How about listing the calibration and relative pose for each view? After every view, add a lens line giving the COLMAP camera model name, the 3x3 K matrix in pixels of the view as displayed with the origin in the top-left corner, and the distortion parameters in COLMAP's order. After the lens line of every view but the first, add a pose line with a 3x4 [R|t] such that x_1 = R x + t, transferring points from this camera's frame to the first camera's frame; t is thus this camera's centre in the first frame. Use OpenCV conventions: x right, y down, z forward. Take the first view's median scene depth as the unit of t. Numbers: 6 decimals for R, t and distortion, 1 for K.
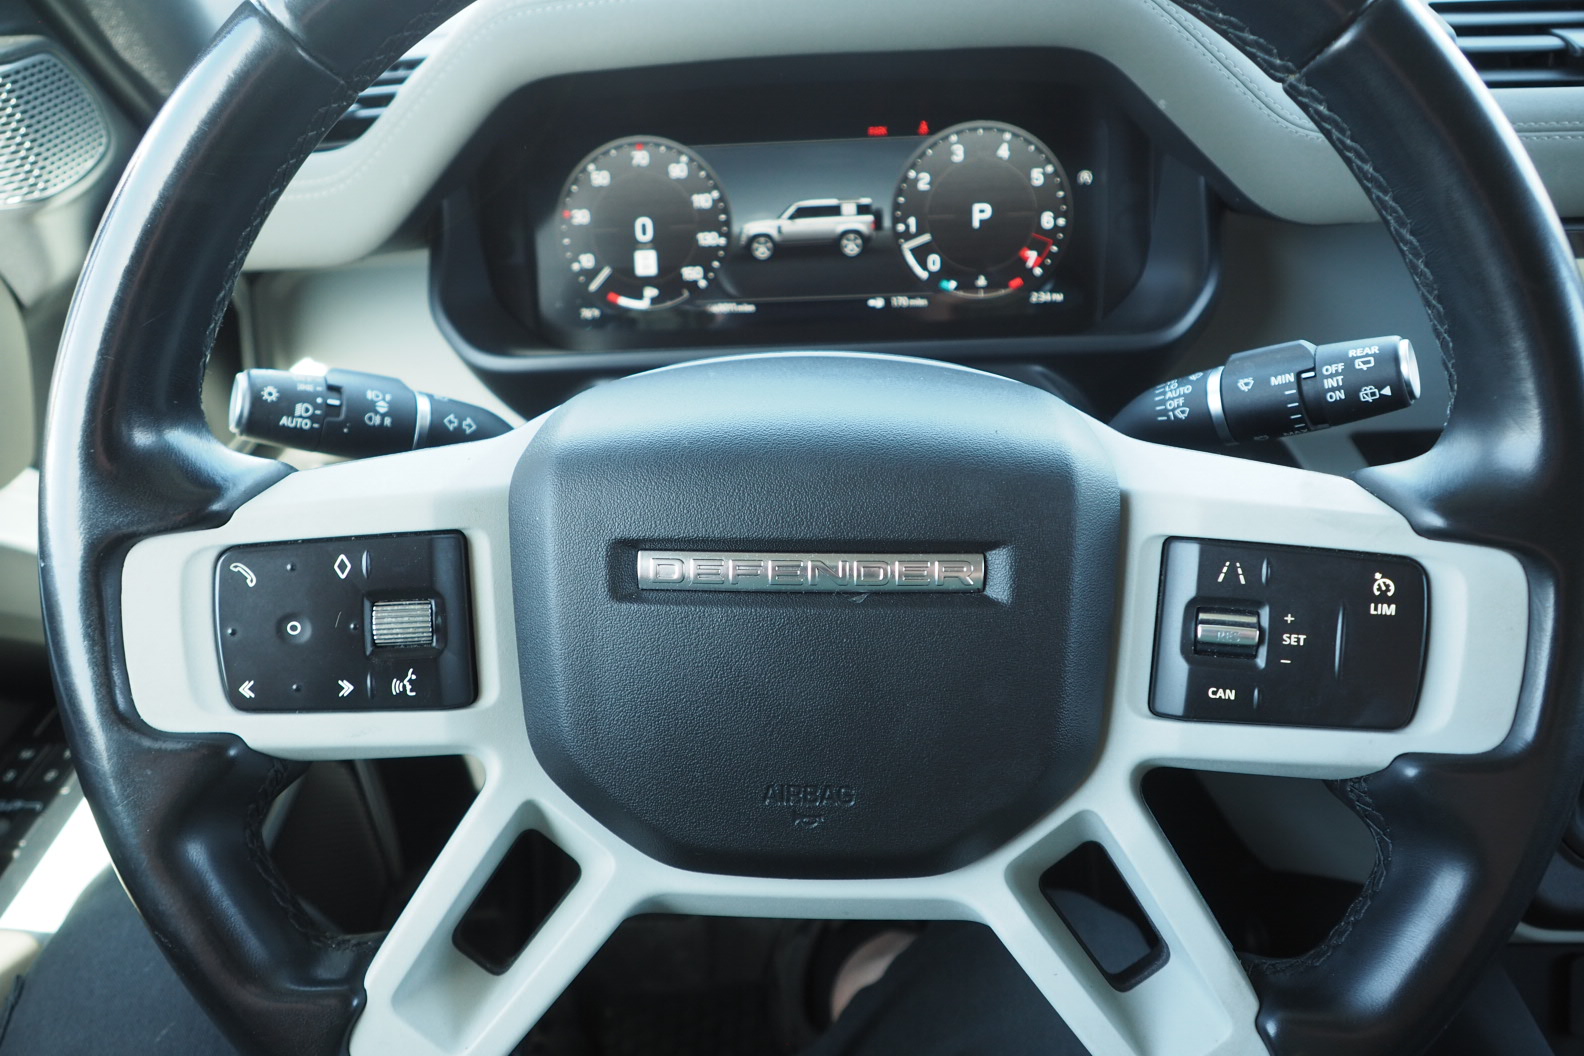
lens RADIAL K [[1119.9, 0, 768.7], [0, 1119.9, 534.3], [0, 0, 1]] dist [-0.030357, -0.005379]
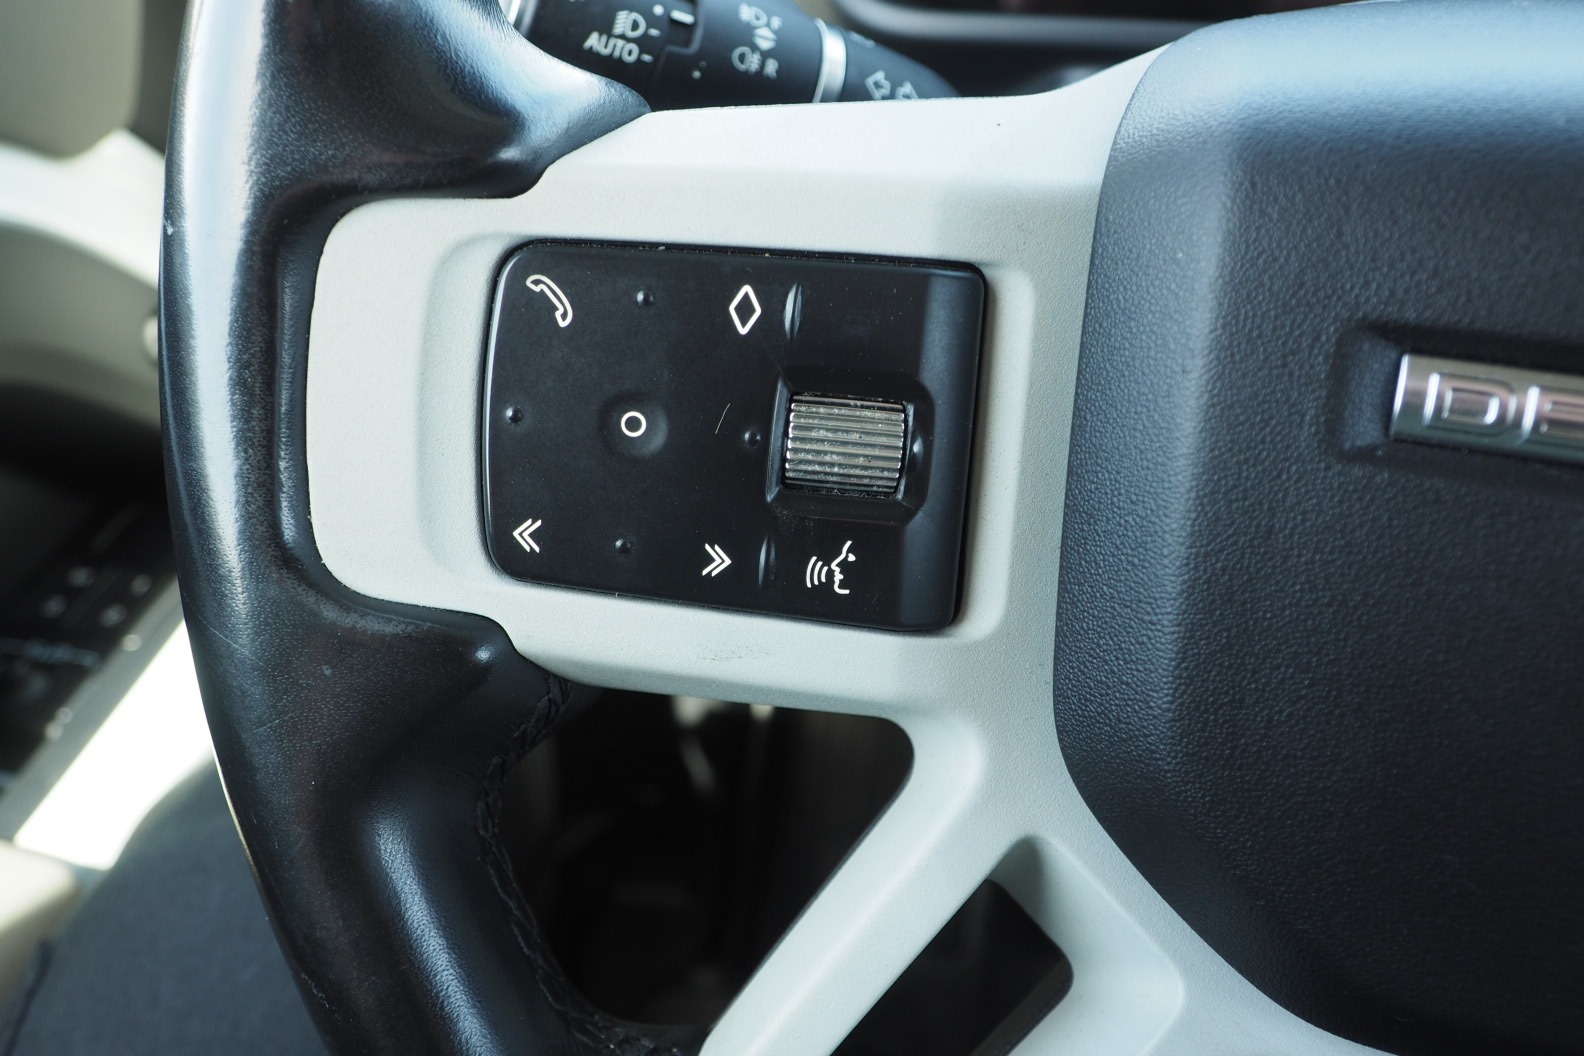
lens RADIAL K [[1627.7, 0, 792.0], [0, 1627.7, 528.0], [0, 0, 1]] dist [-0.026242, -0.023654]
pose [[0.975135, 0.142431, -0.169782, -0.226185], [-0.126633, 0.986840, 0.100553, 0.047570], [0.181870, -0.076552, 0.980338, 0.304973]]
